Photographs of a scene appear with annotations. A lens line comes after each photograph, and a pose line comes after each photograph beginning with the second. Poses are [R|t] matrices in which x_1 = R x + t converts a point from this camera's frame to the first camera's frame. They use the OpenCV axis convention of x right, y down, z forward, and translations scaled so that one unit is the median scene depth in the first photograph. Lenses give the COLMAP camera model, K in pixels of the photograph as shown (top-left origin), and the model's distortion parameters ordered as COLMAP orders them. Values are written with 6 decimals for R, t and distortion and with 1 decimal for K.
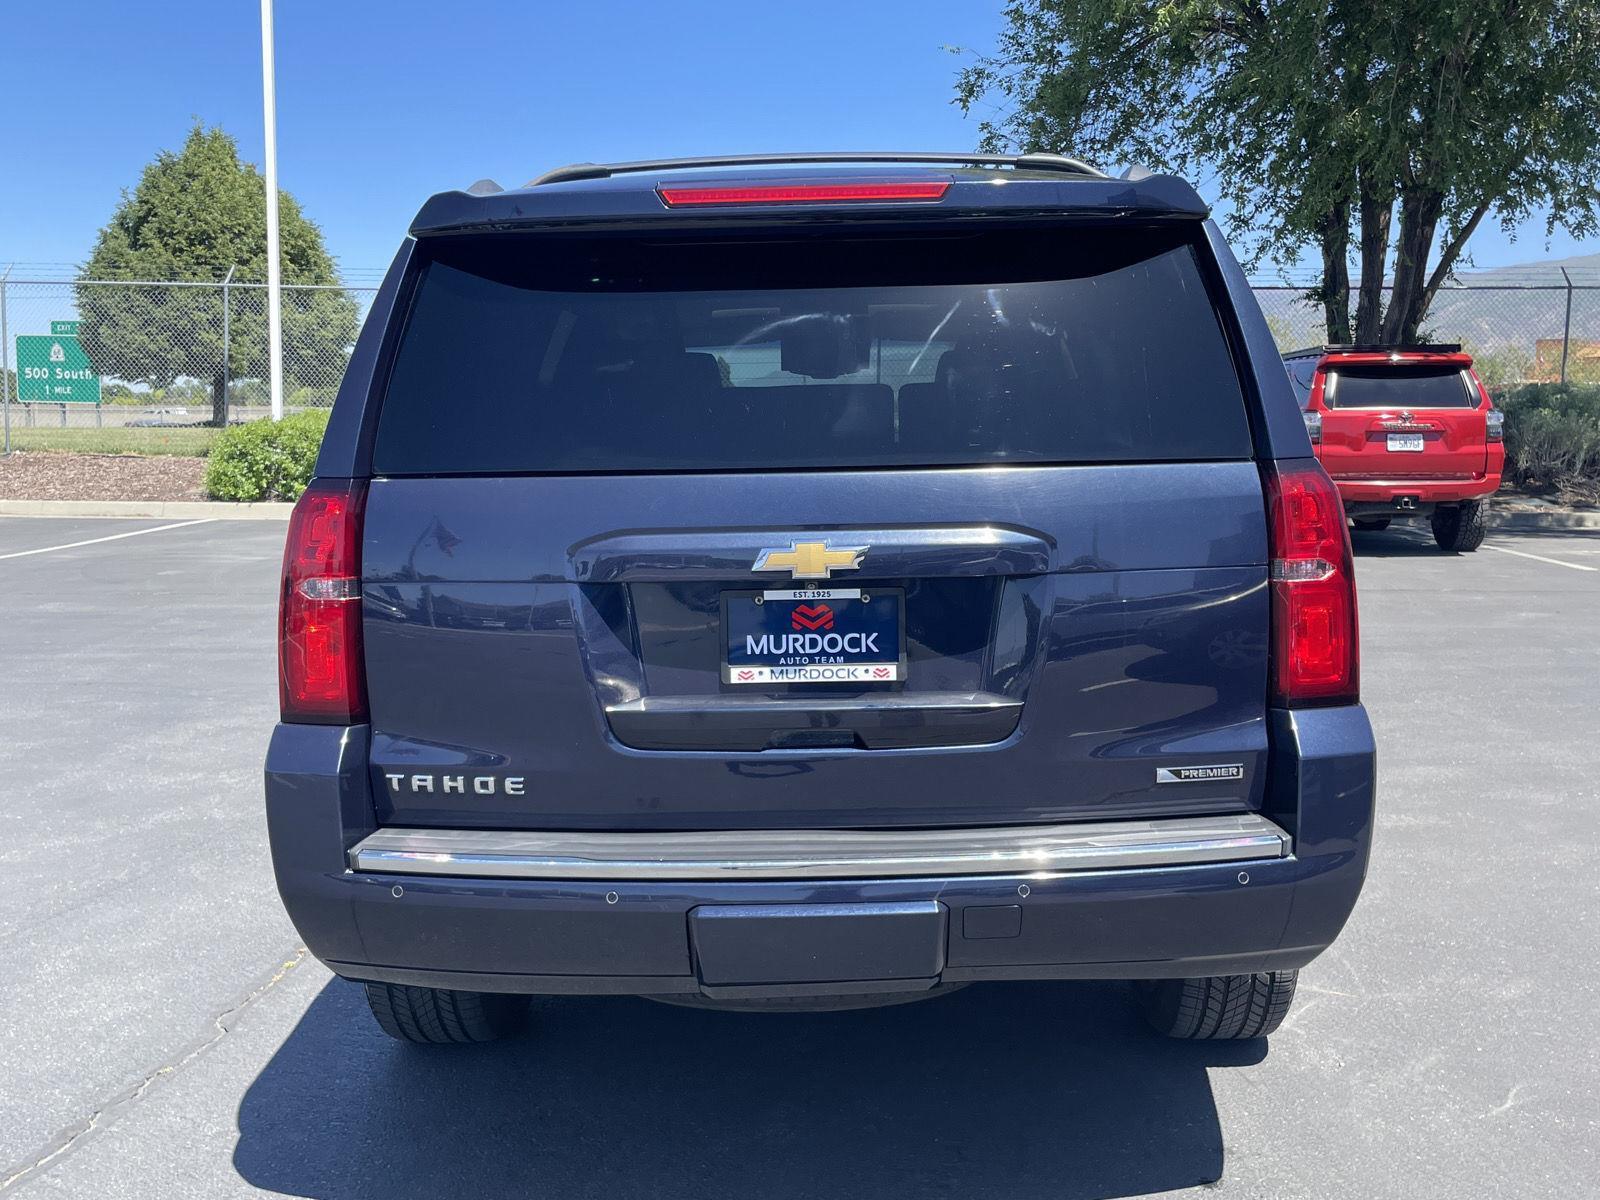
lens RADIAL K [[1555.0, 0, 807.6], [0, 1555.0, 583.4], [0, 0, 1]] dist [0.044583, 0.000000]
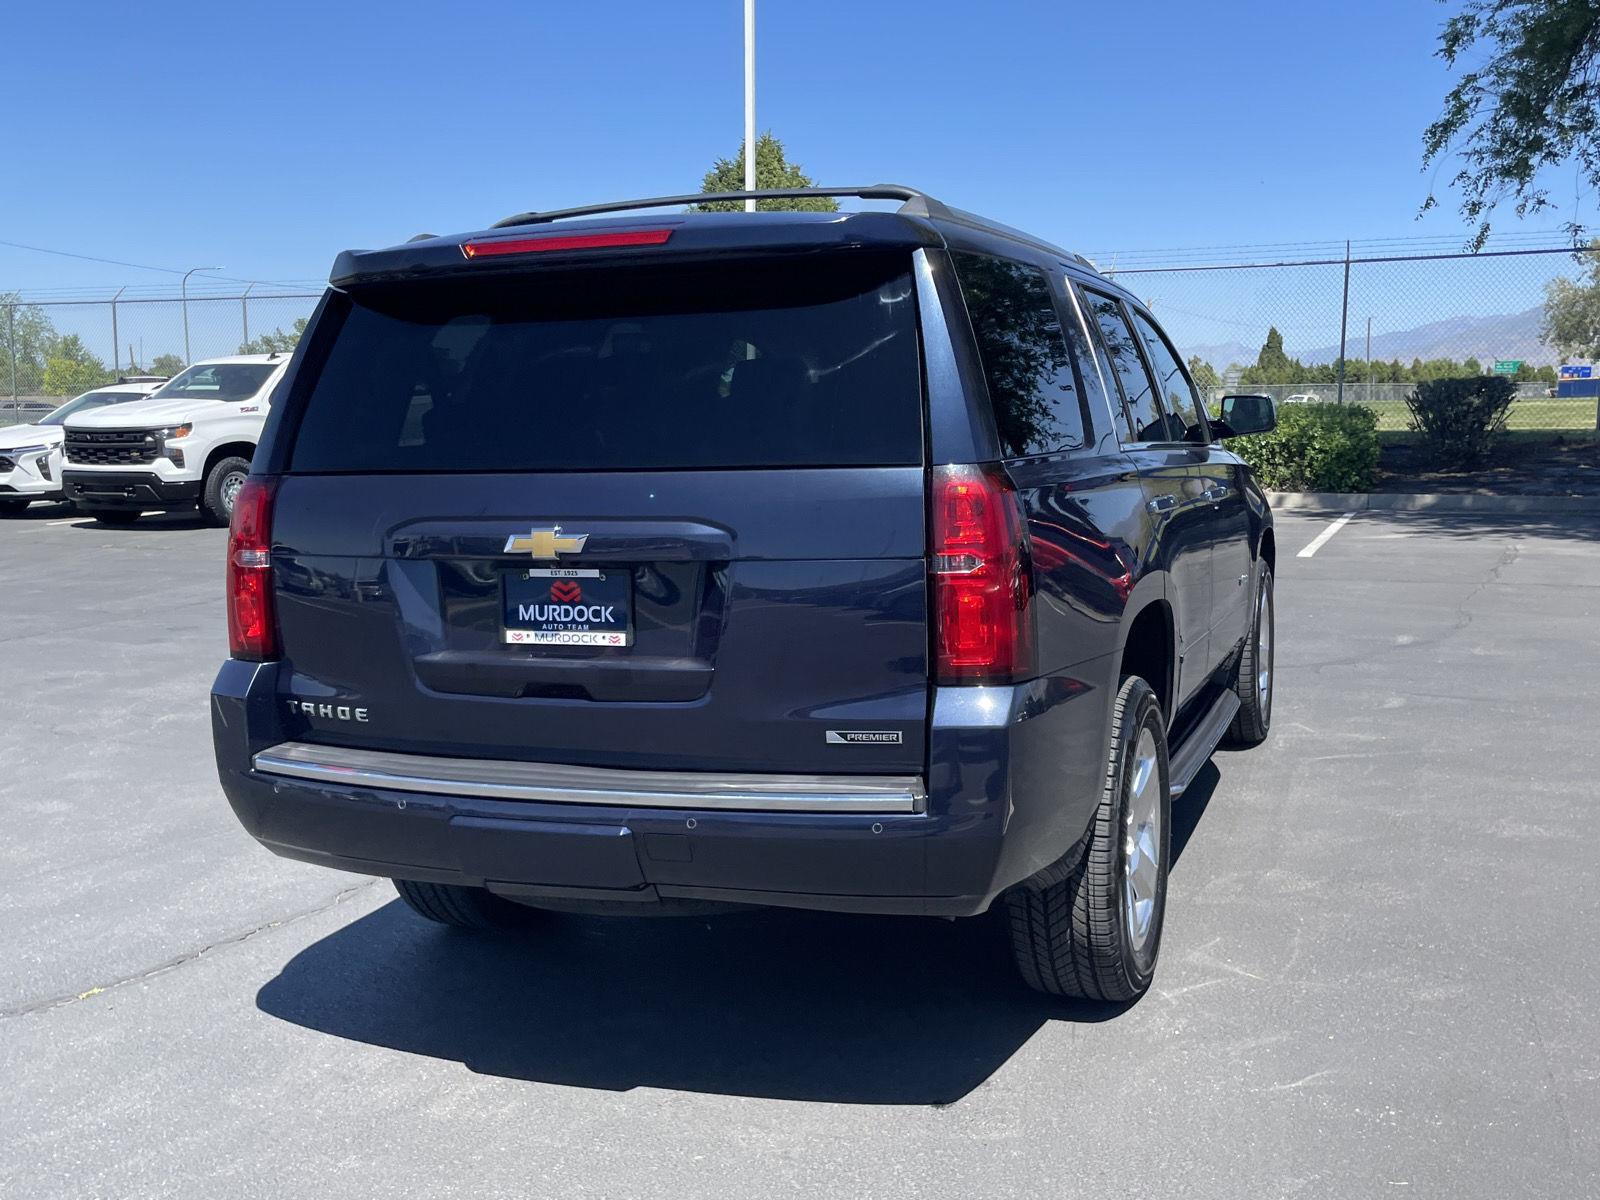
lens RADIAL K [[1555.0, 0, 814.0], [0, 1555.0, 622.7], [0, 0, 1]] dist [0.044583, 0.000000]
pose [[0.940425, 0.037272, -0.337953, 0.603131], [-0.024846, 0.998849, 0.041021, -0.009204], [0.339093, -0.030181, 0.940269, -0.090153]]
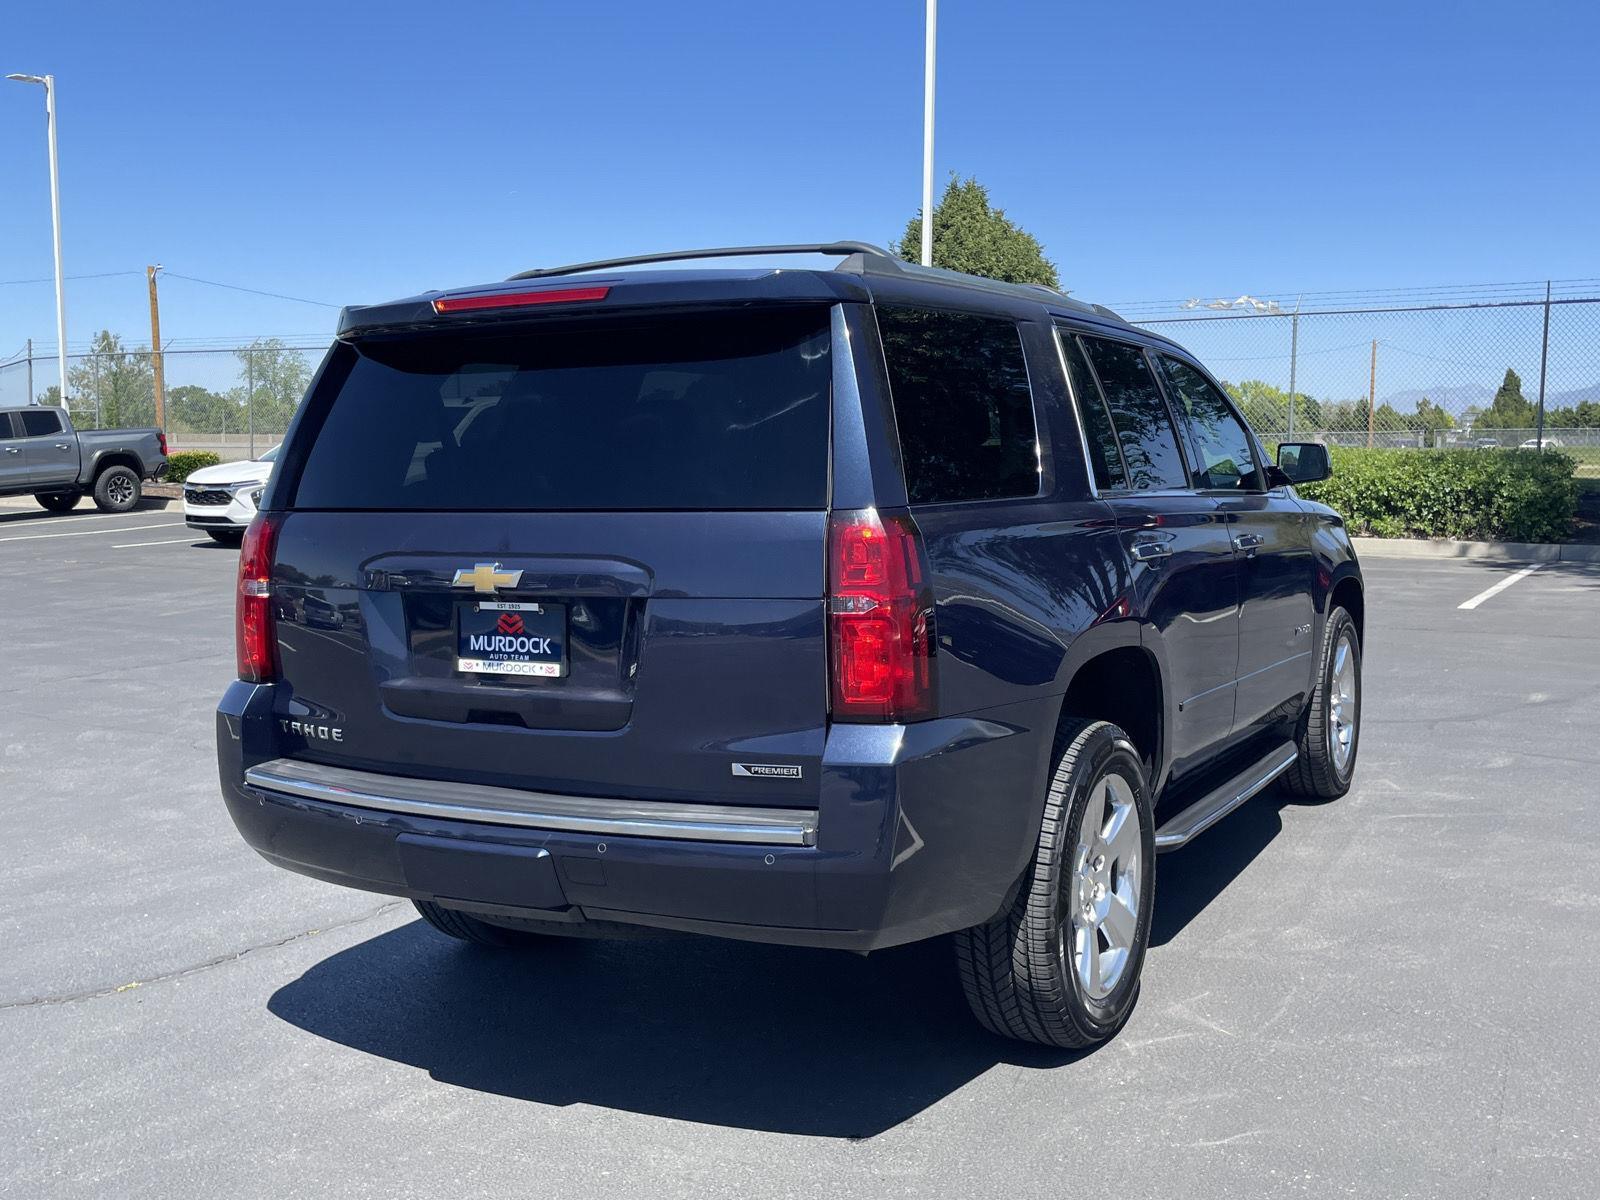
lens RADIAL K [[1555.0, 0, 815.3], [0, 1555.0, 595.7], [0, 0, 1]] dist [0.044583, 0.000000]
pose [[0.885643, 0.041212, -0.462534, 0.831424], [-0.045037, 0.998981, 0.002774, -0.017111], [0.462178, 0.018374, 0.886597, -0.039829]]
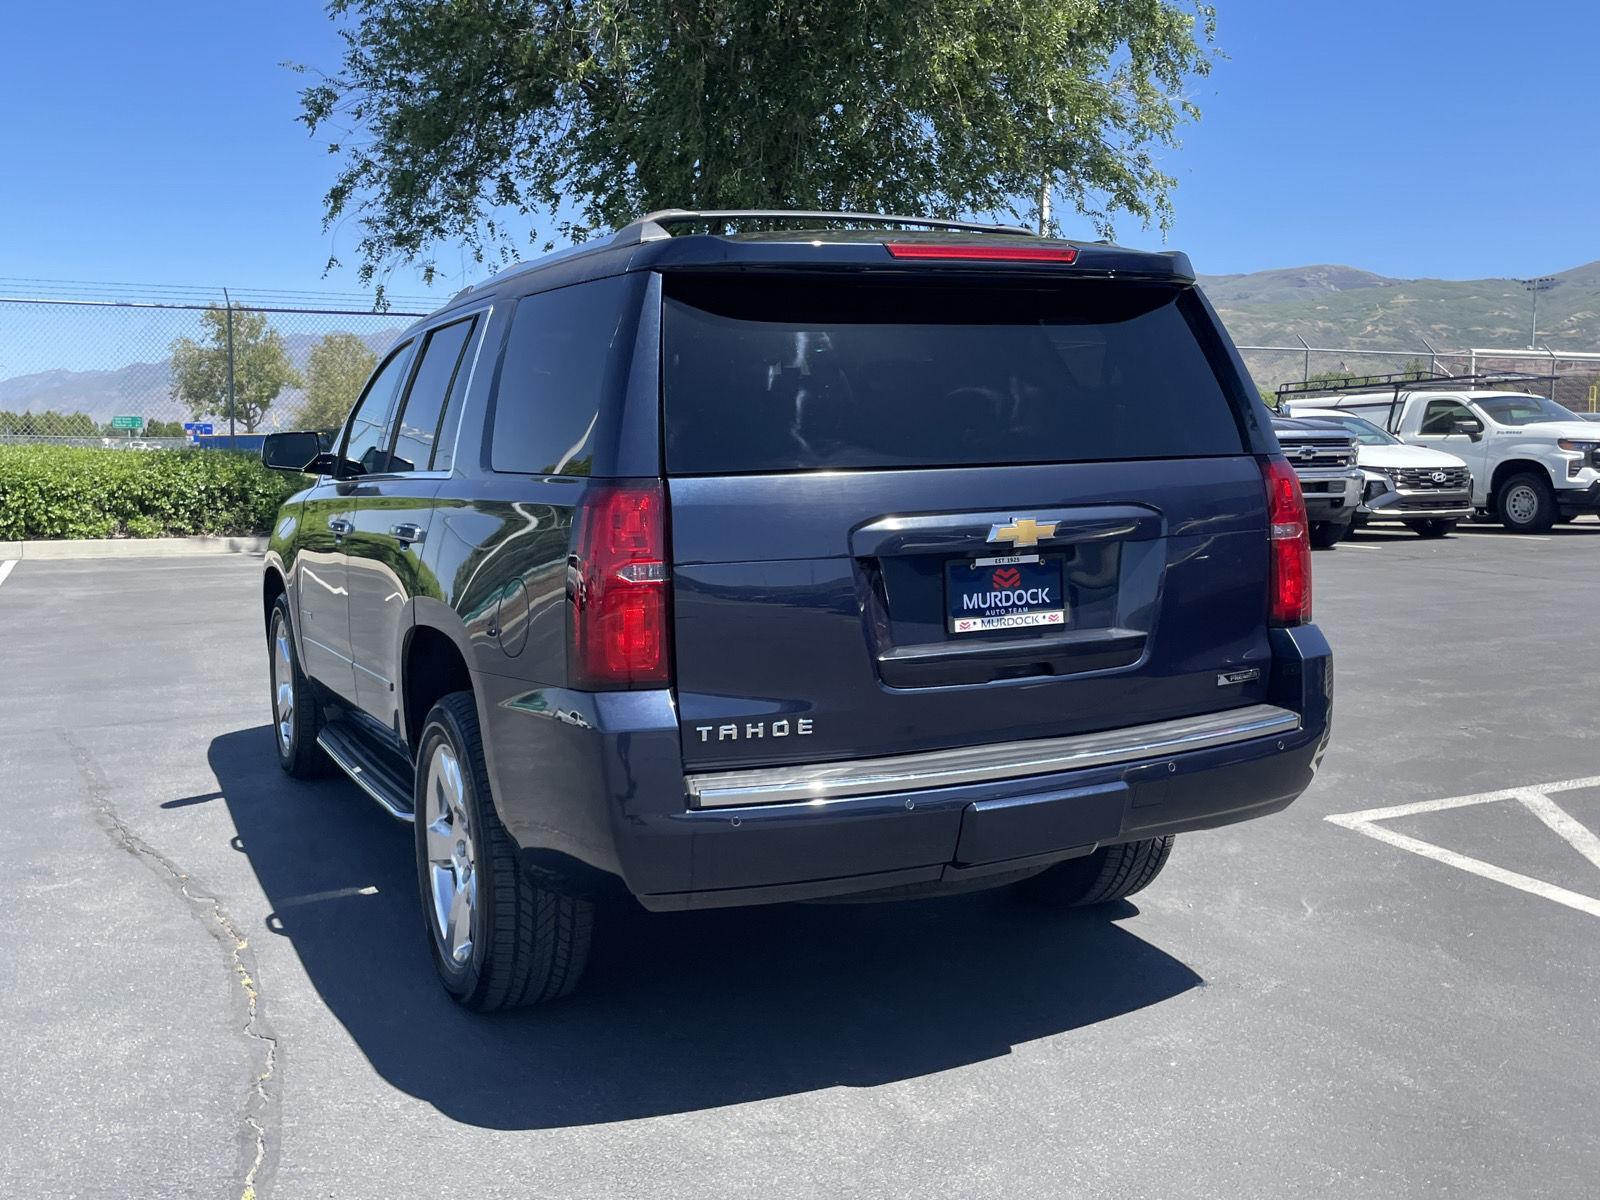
lens RADIAL K [[1555.0, 0, 819.8], [0, 1555.0, 590.4], [0, 0, 1]] dist [0.044583, 0.000000]
pose [[0.891634, -0.045989, 0.450415, -0.722820], [0.052379, 0.998626, -0.001725, 0.026057], [-0.449717, 0.025131, 0.892817, -0.092529]]
